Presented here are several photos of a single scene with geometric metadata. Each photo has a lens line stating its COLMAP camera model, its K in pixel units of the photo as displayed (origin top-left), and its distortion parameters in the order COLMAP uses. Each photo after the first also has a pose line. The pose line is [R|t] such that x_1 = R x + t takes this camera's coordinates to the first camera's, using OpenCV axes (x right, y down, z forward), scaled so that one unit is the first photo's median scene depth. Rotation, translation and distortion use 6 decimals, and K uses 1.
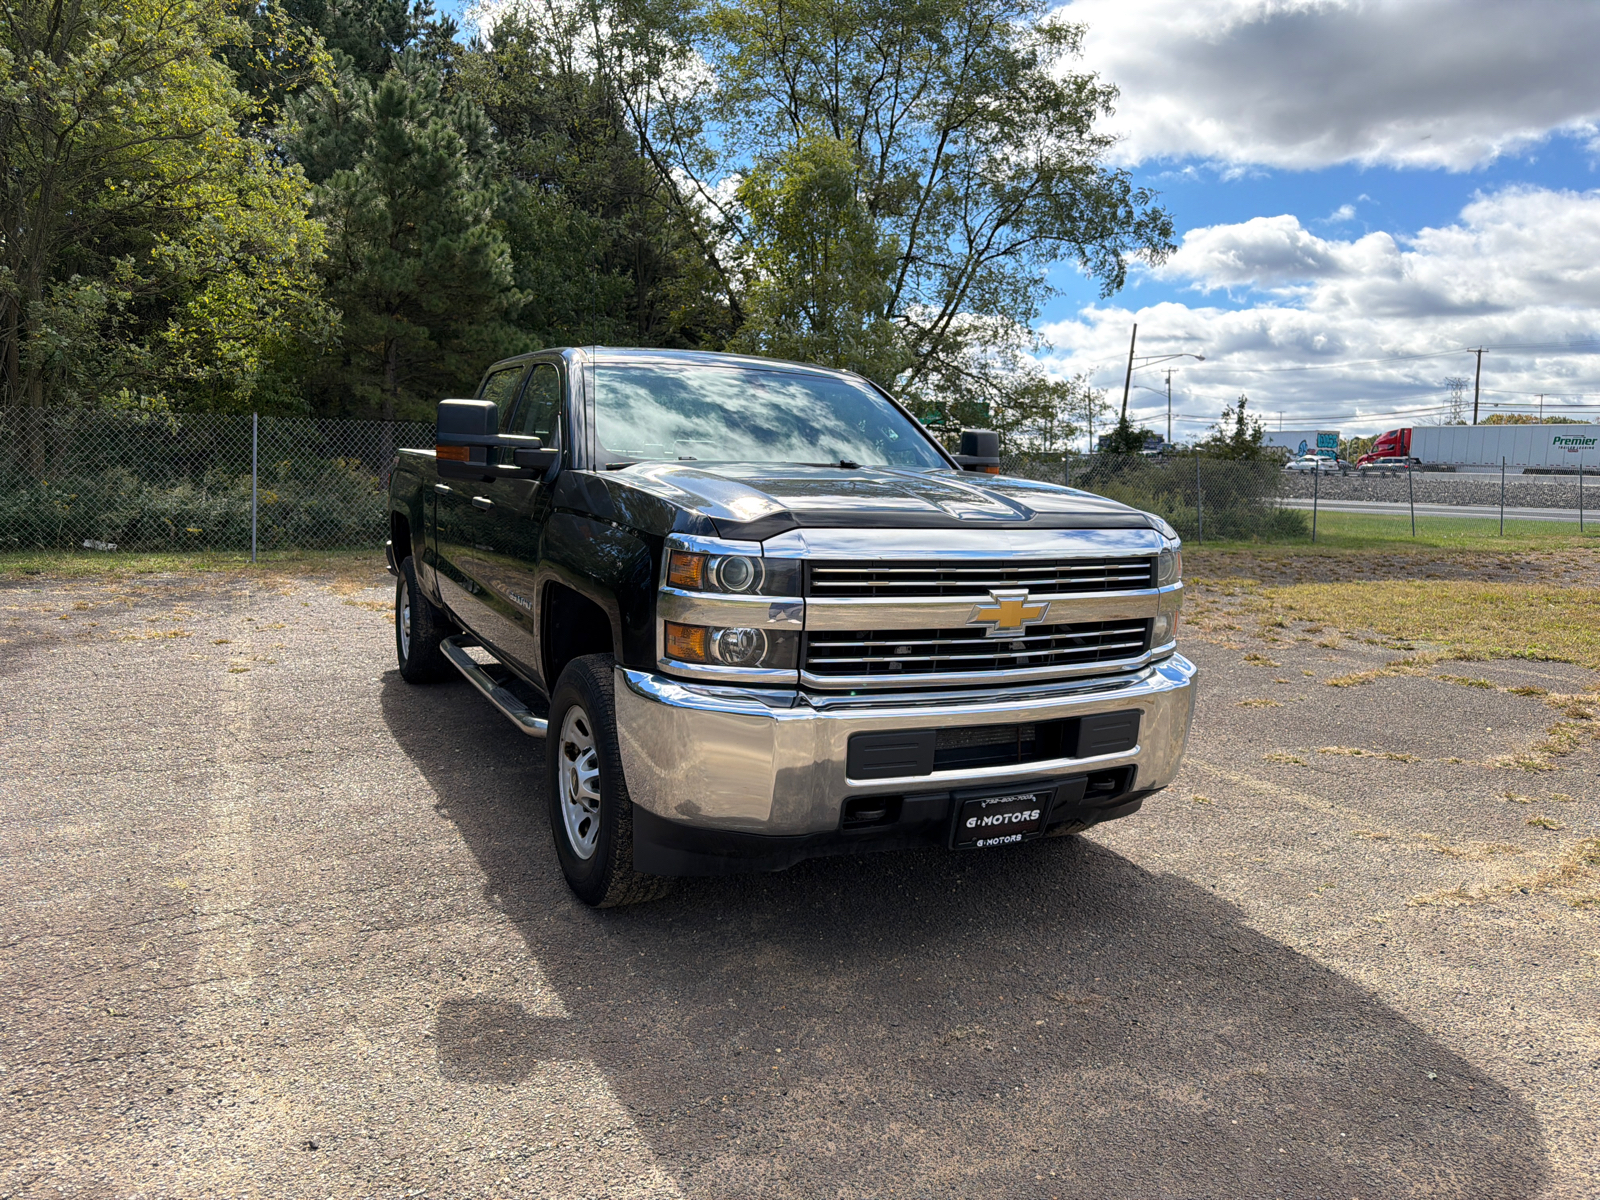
lens RADIAL K [[1120.8, 0, 796.7], [0, 1120.8, 597.9], [0, 0, 1]] dist [0.038585, -0.056794]
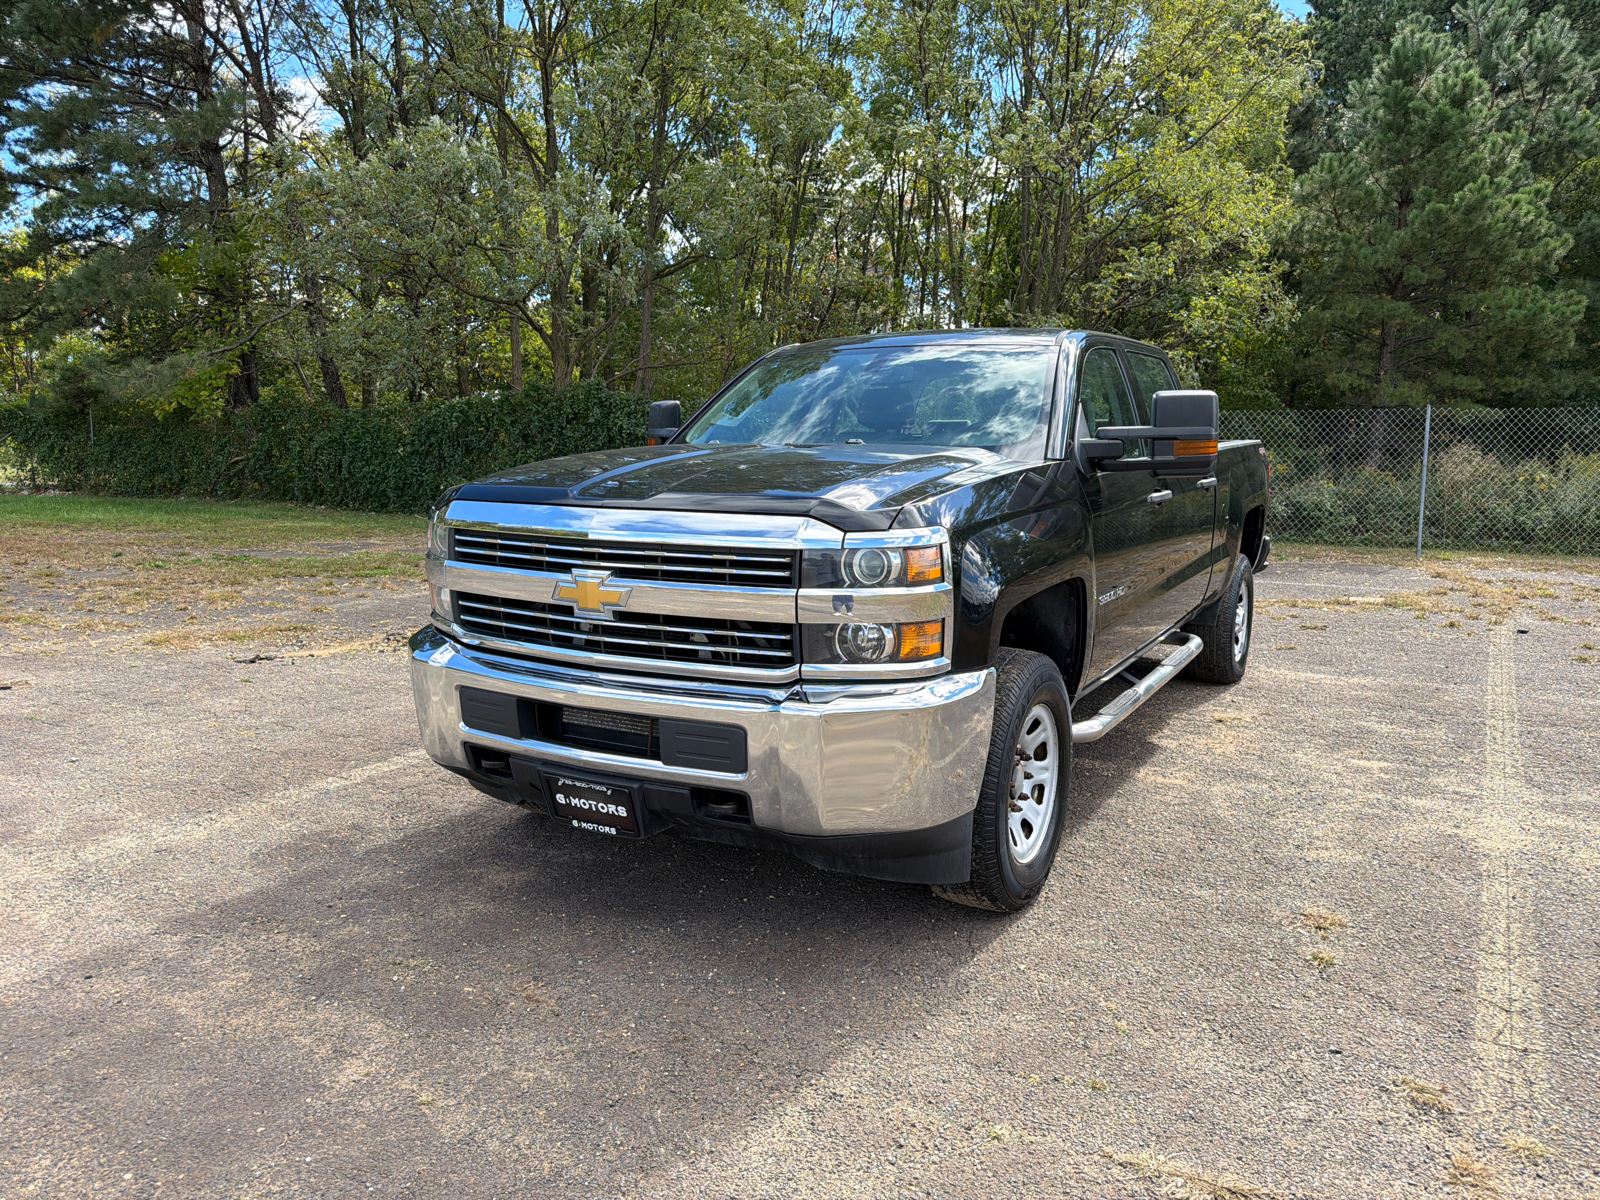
lens RADIAL K [[1118.5, 0, 807.4], [0, 1118.5, 603.9], [0, 0, 1]] dist [0.046680, -0.064046]
pose [[0.551796, 0.090506, -0.829053, 0.859423], [-0.083068, 0.995115, 0.053346, -0.035699], [0.829832, 0.039432, 0.556619, 0.483196]]
